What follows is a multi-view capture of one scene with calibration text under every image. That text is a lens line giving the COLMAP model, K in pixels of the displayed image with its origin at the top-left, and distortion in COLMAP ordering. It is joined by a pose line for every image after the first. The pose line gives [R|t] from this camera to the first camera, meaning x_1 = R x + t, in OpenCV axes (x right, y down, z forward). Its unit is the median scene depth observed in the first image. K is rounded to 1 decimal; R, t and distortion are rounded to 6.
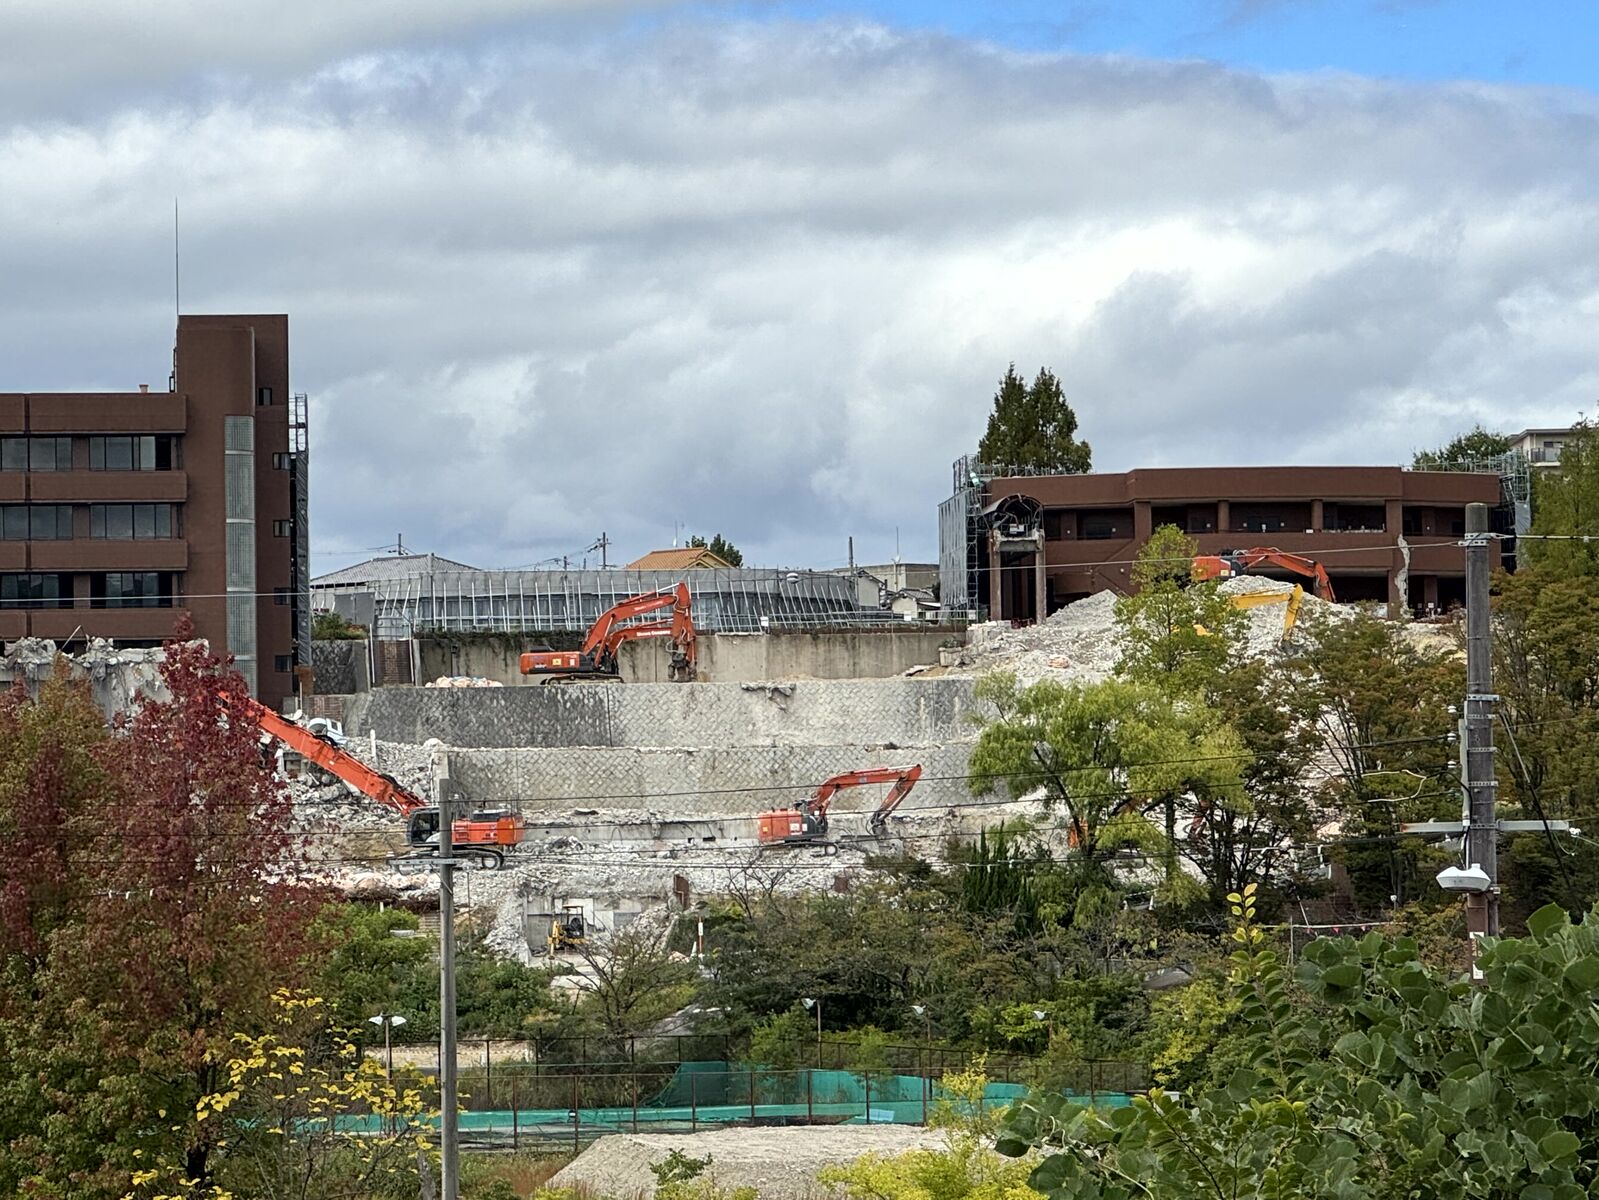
lens RADIAL K [[5400.3, 0, 799.4], [0, 5400.3, 599.1], [0, 0, 1]] dist [0.092111, 0.000000]
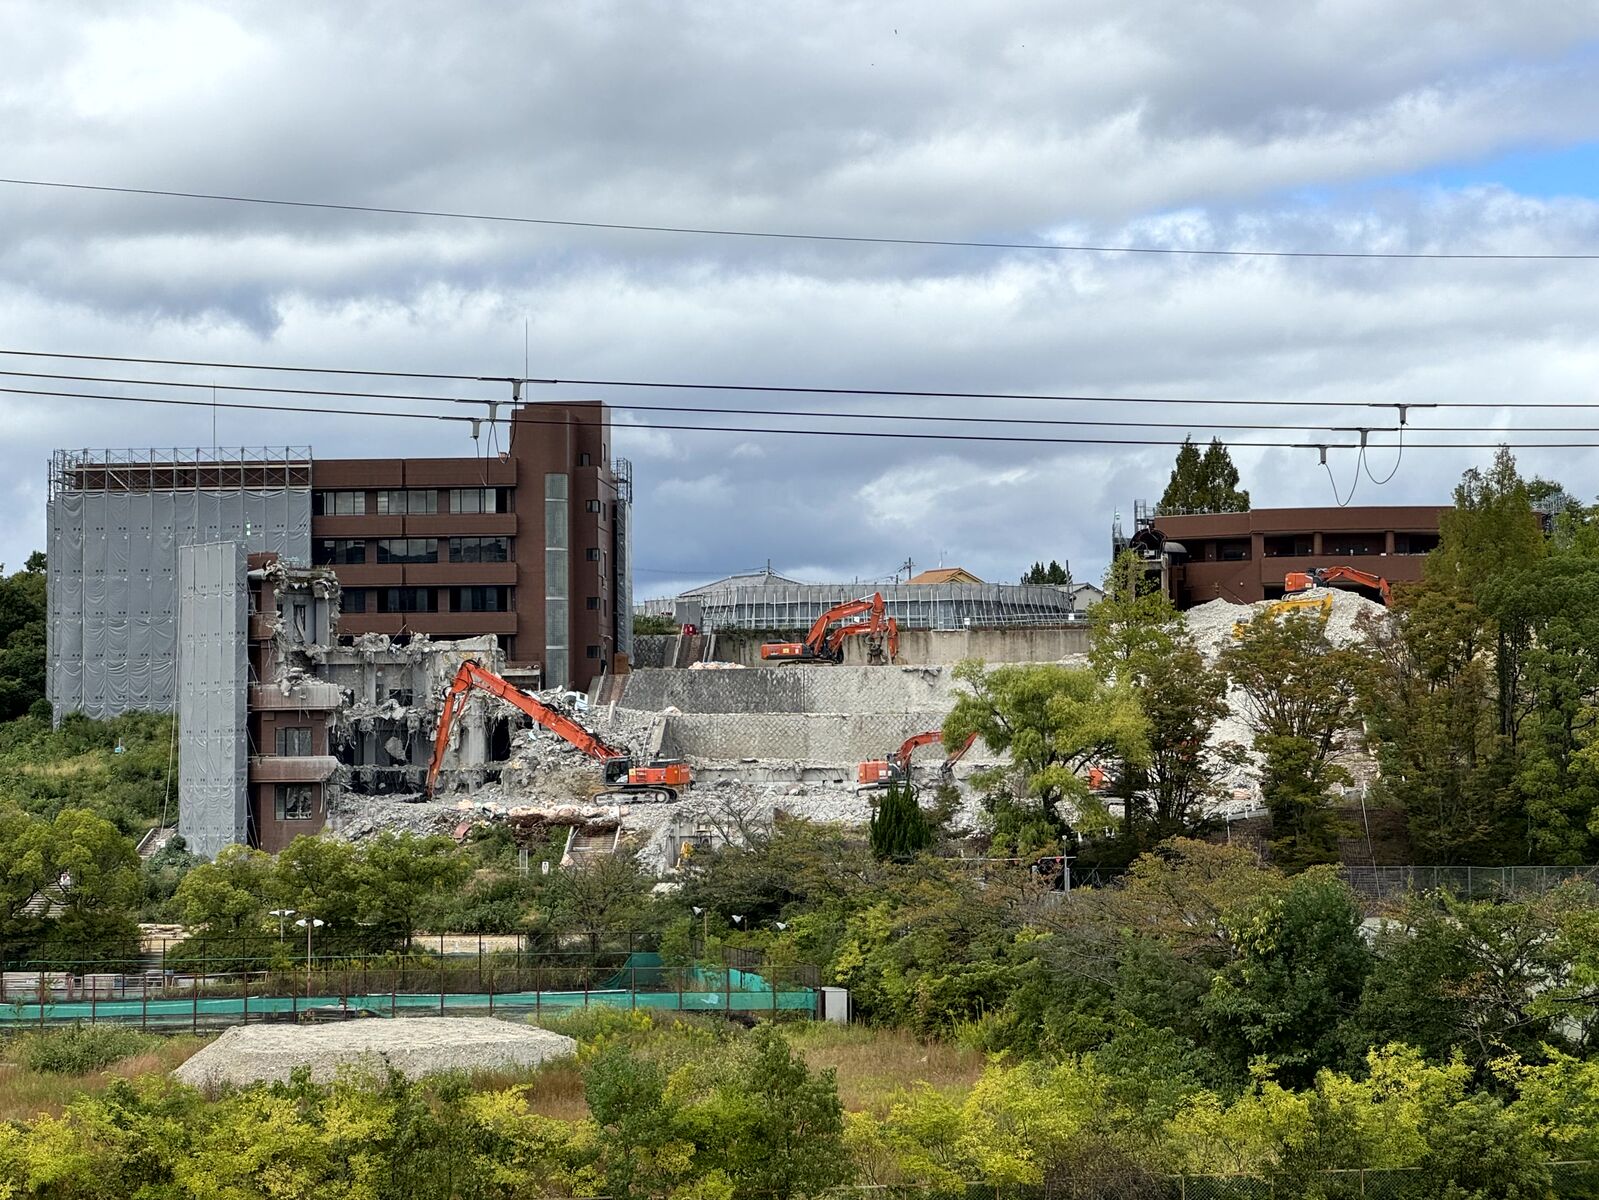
lens RADIAL K [[3643.2, 0, 799.6], [0, 3643.2, 599.2], [0, 0, 1]] dist [-0.033374, 0.000000]
pose [[0.986747, -0.001558, -0.162261, 0.111134], [0.001210, 0.999997, -0.002246, 0.000594], [0.162264, 0.002020, 0.986745, 0.084288]]
